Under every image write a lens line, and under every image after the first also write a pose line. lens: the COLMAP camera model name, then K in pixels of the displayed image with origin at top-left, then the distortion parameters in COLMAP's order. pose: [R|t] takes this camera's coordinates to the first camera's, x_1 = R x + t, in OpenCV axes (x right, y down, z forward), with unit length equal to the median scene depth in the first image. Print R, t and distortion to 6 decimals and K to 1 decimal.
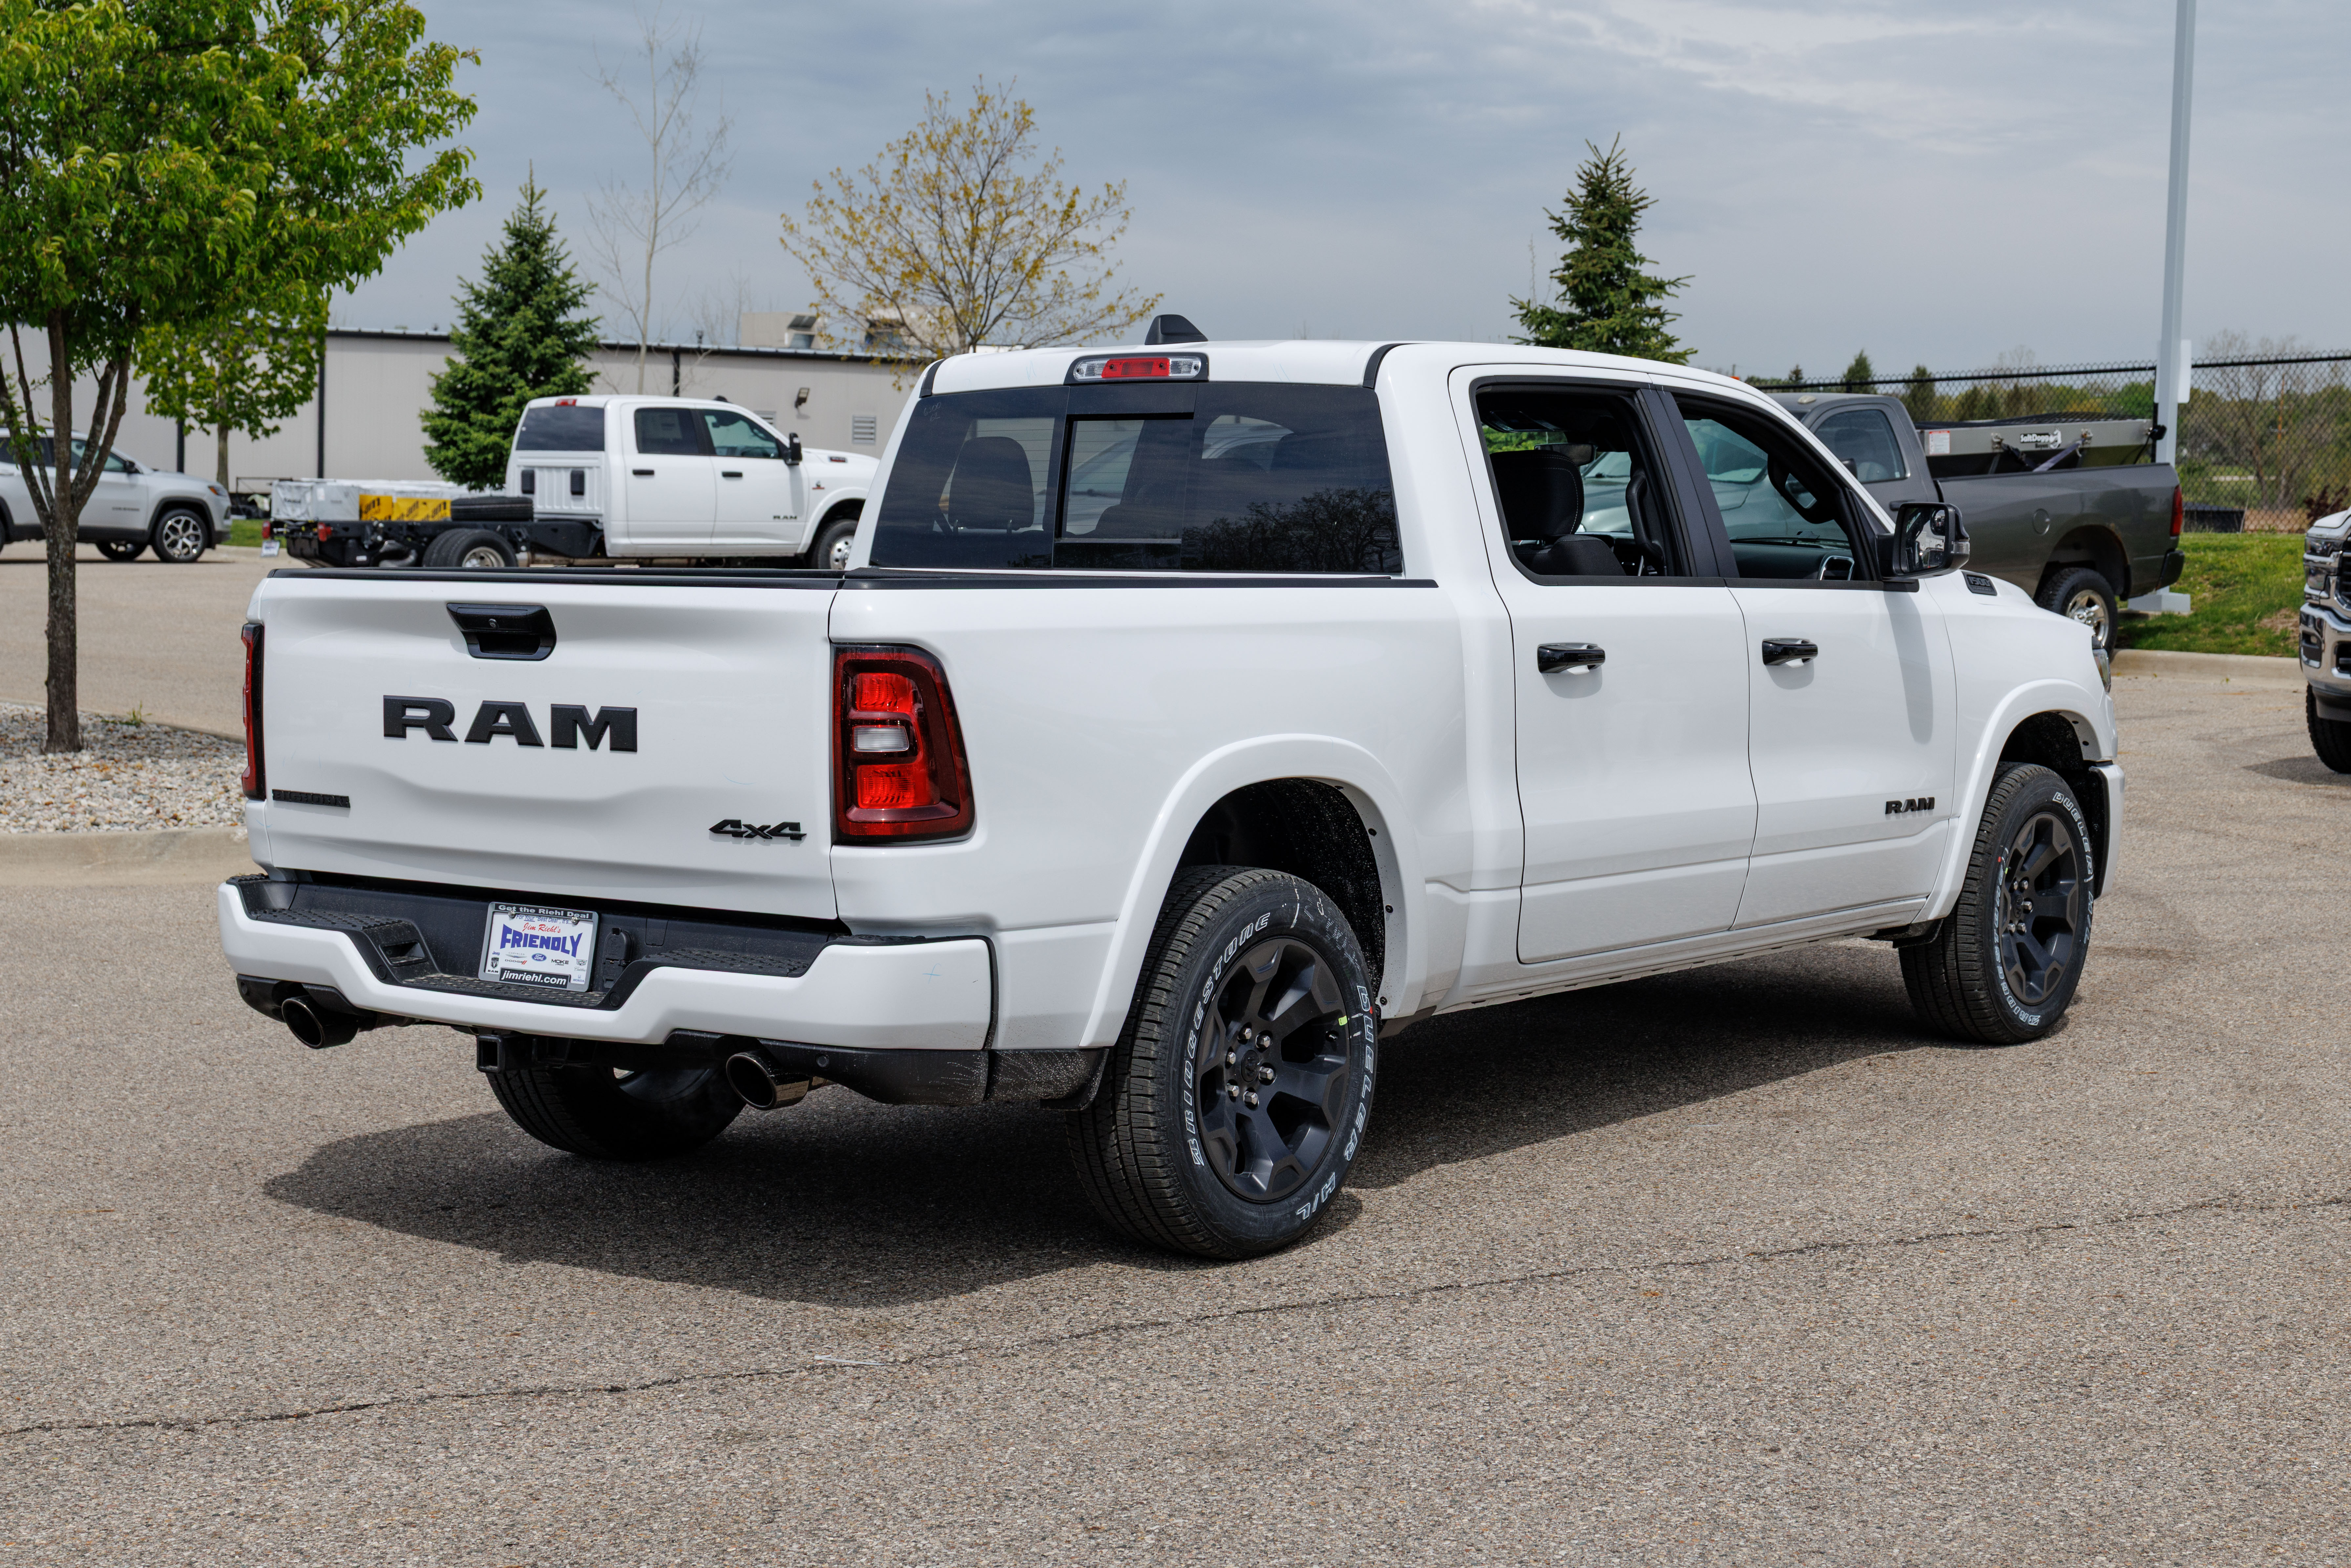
lens RADIAL K [[3657.3, 0, 1181.6], [0, 3657.3, 691.1], [0, 0, 1]] dist [-0.123831, 0.666567]
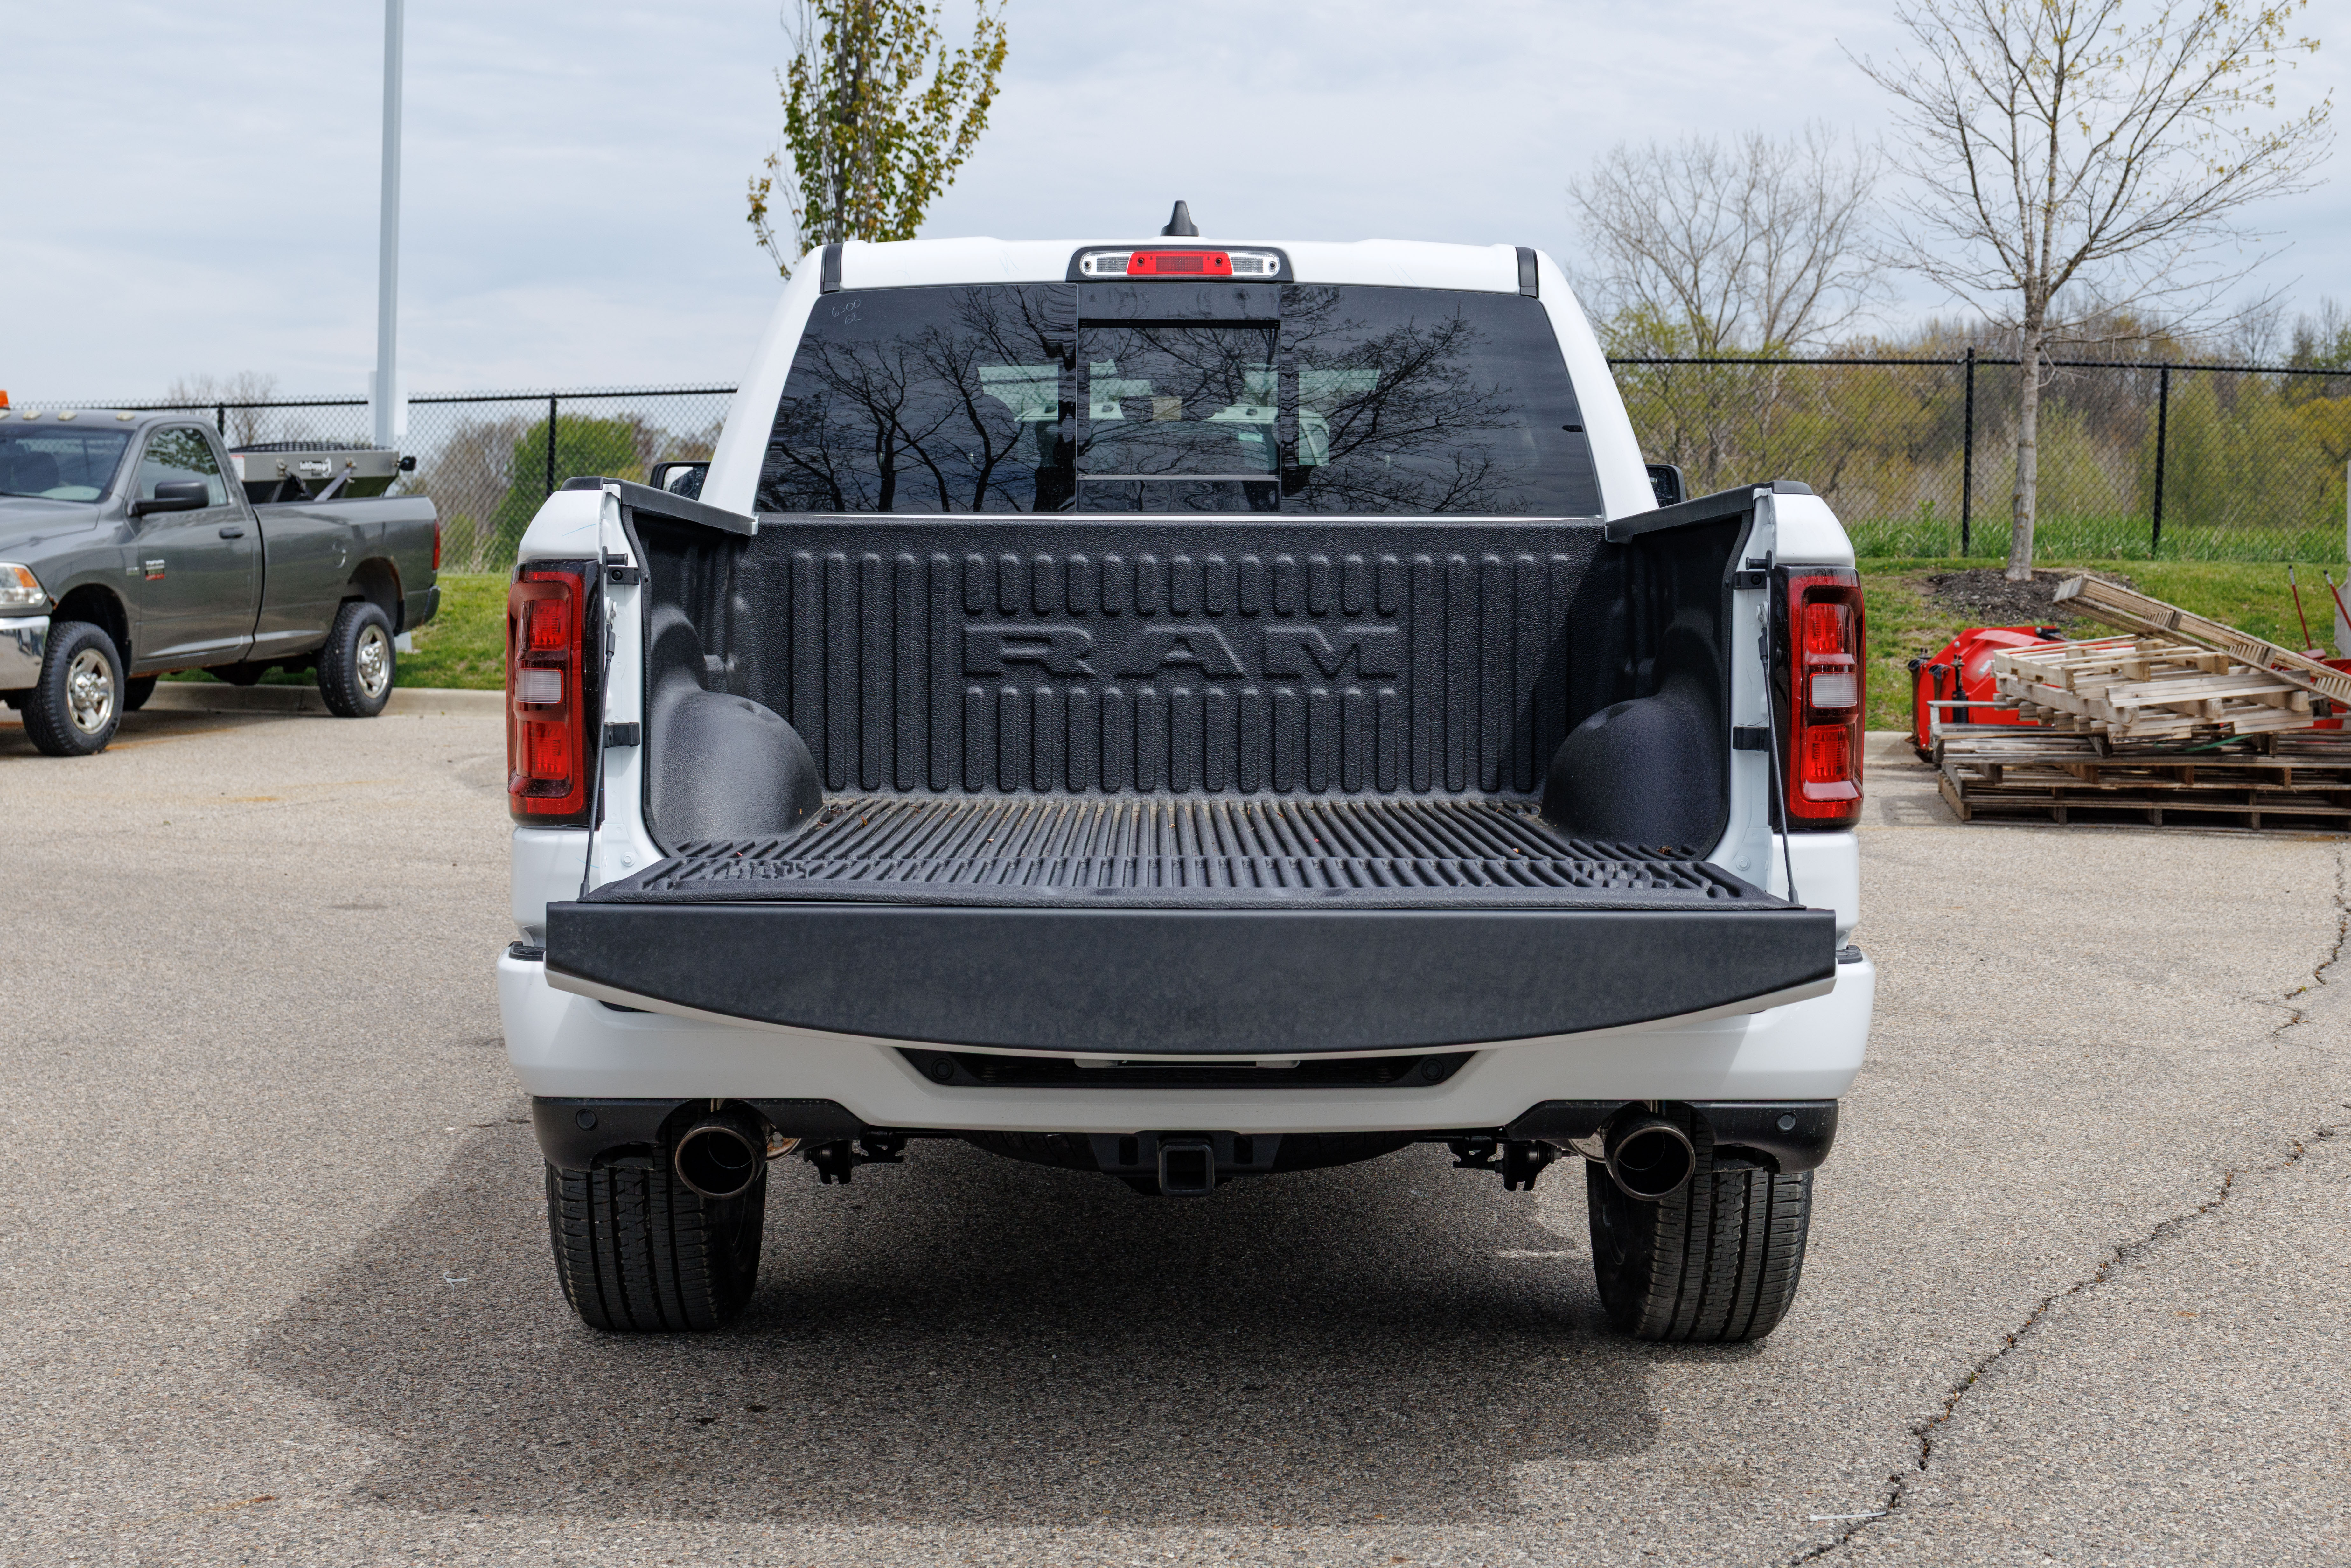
lens RADIAL K [[3597.3, 0, 1175.5], [0, 3597.3, 784.0], [0, 0, 1]] dist [-0.122950, 0.669213]
pose [[0.792636, -0.031611, 0.608875, -0.591229], [0.027048, 0.999495, 0.016679, 0.014876], [-0.609094, 0.003249, 0.793091, 0.450200]]
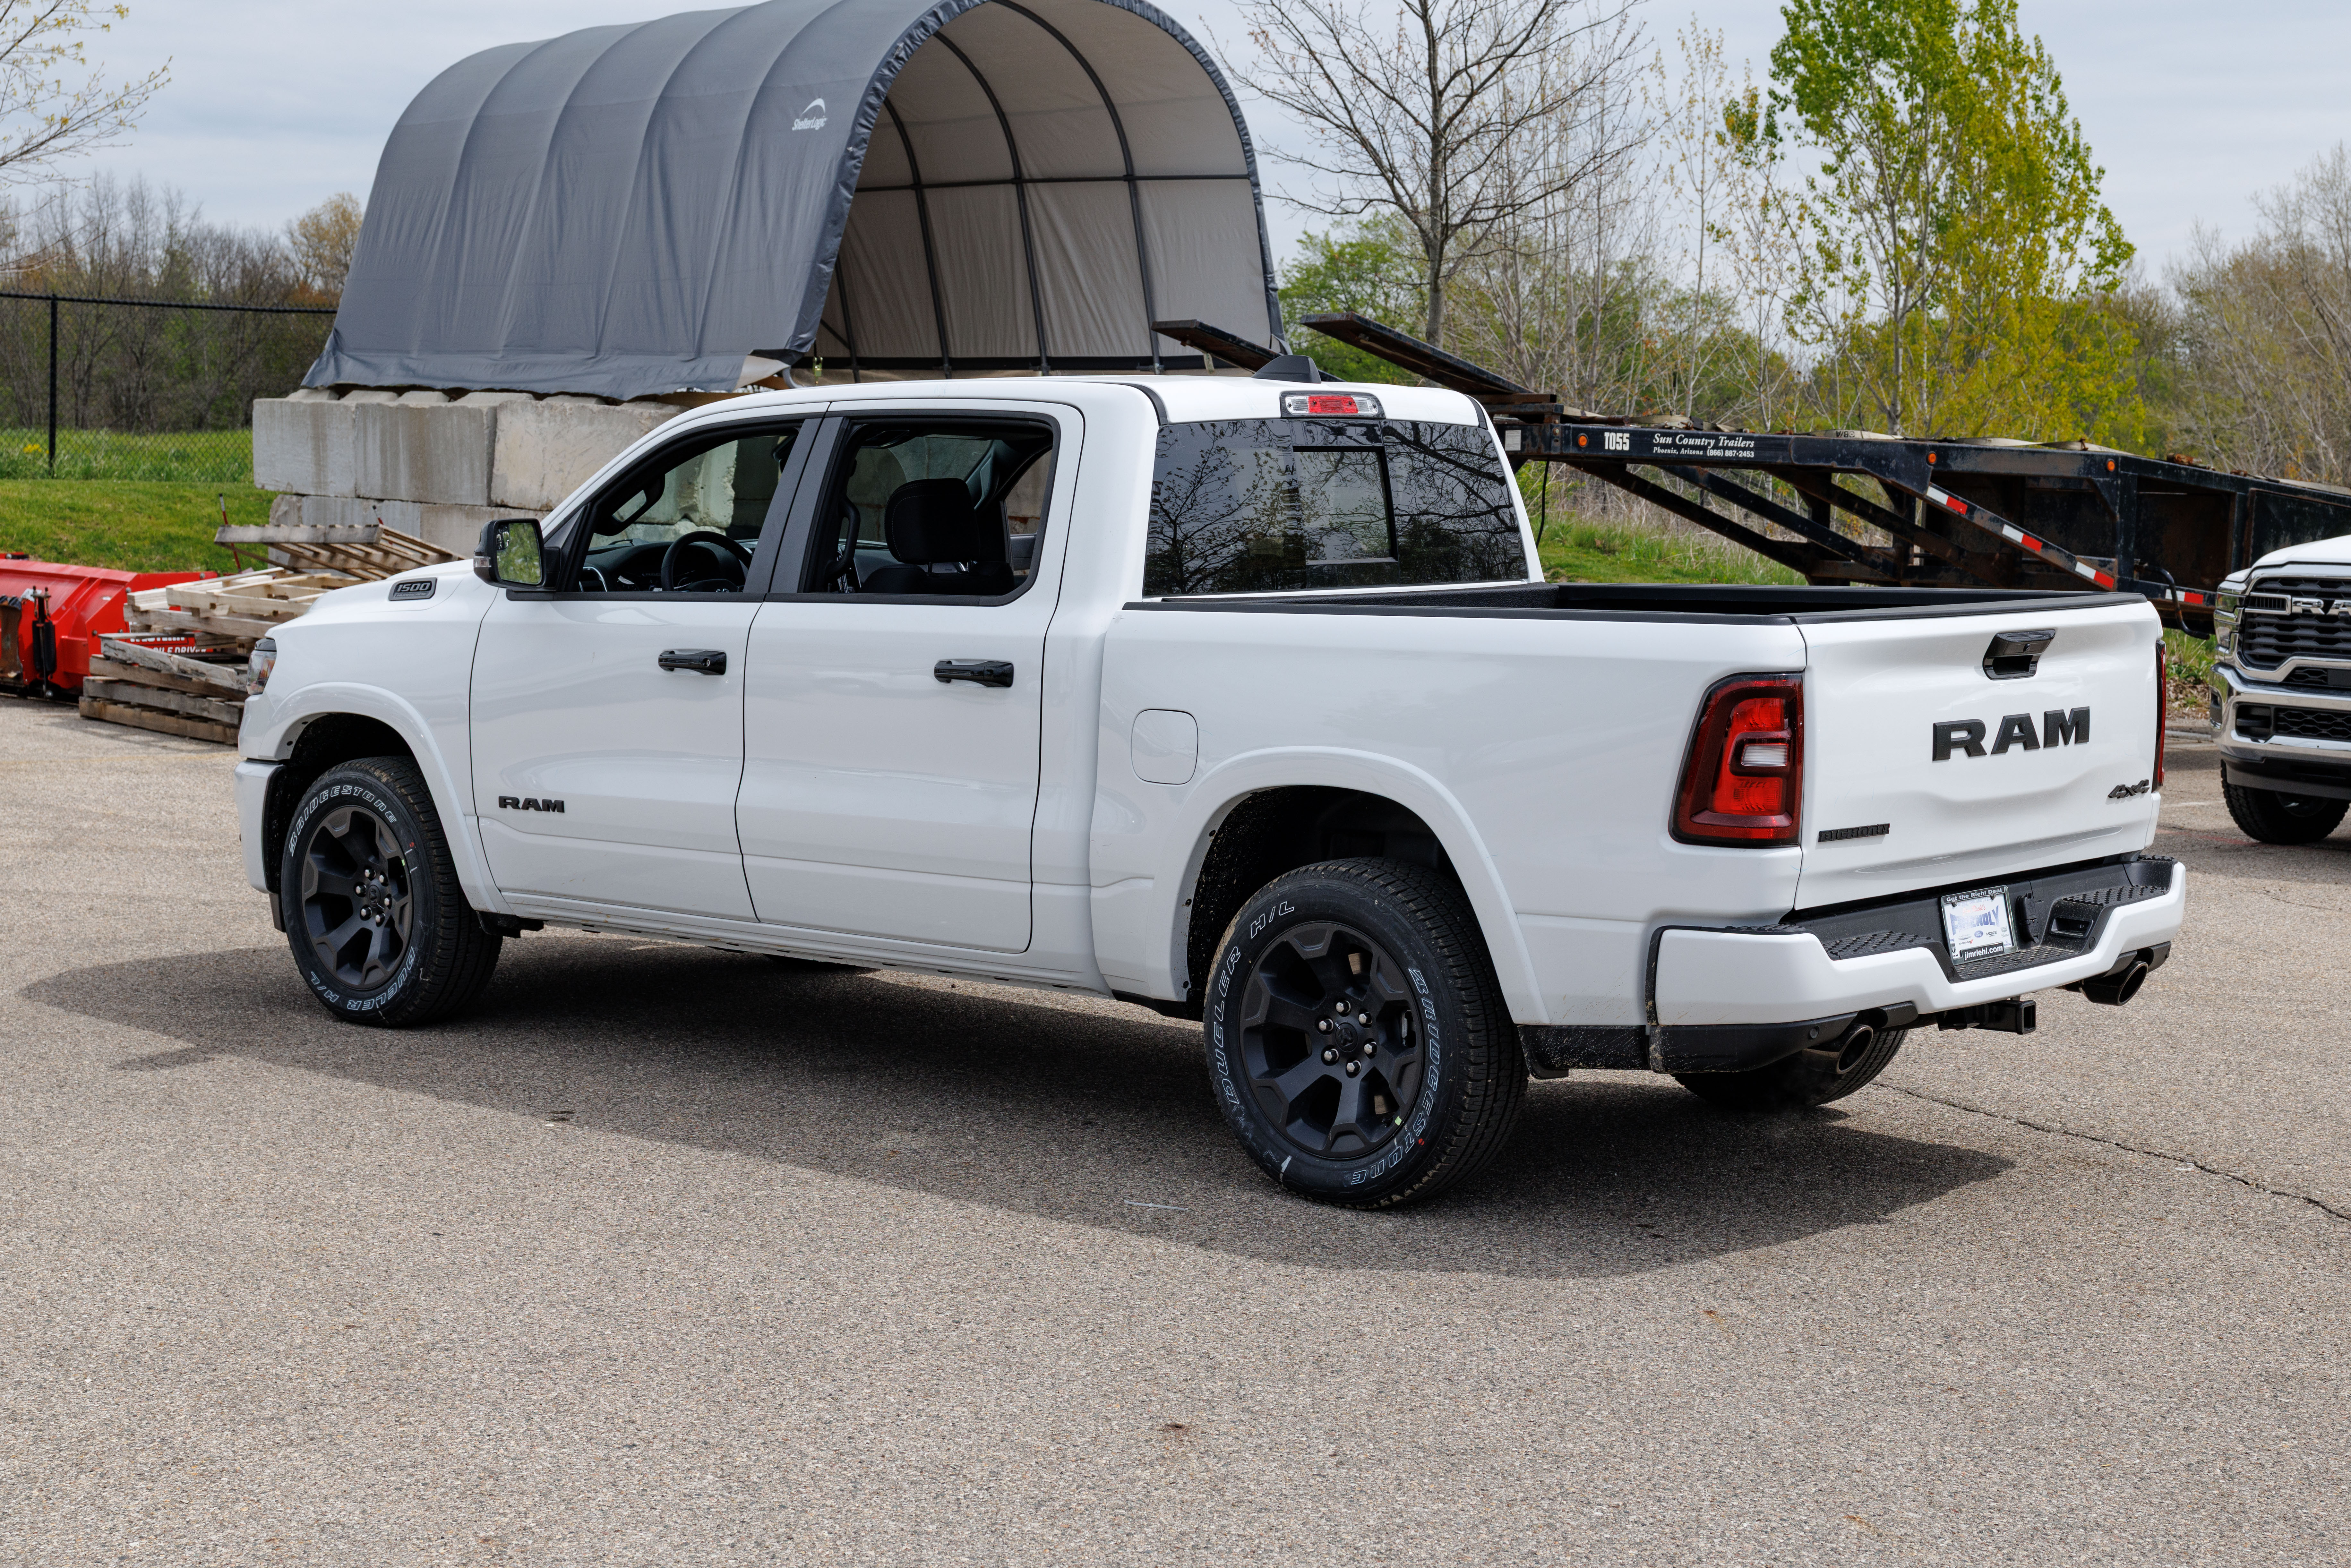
lens RADIAL K [[3597.3, 0, 1175.5], [0, 3597.3, 784.0], [0, 0, 1]] dist [-0.122950, 0.669213]
pose [[0.081250, -0.092514, 0.992391, -1.313357], [0.047363, 0.994916, 0.088872, -0.087246], [-0.995568, 0.039782, 0.085219, 1.144901]]
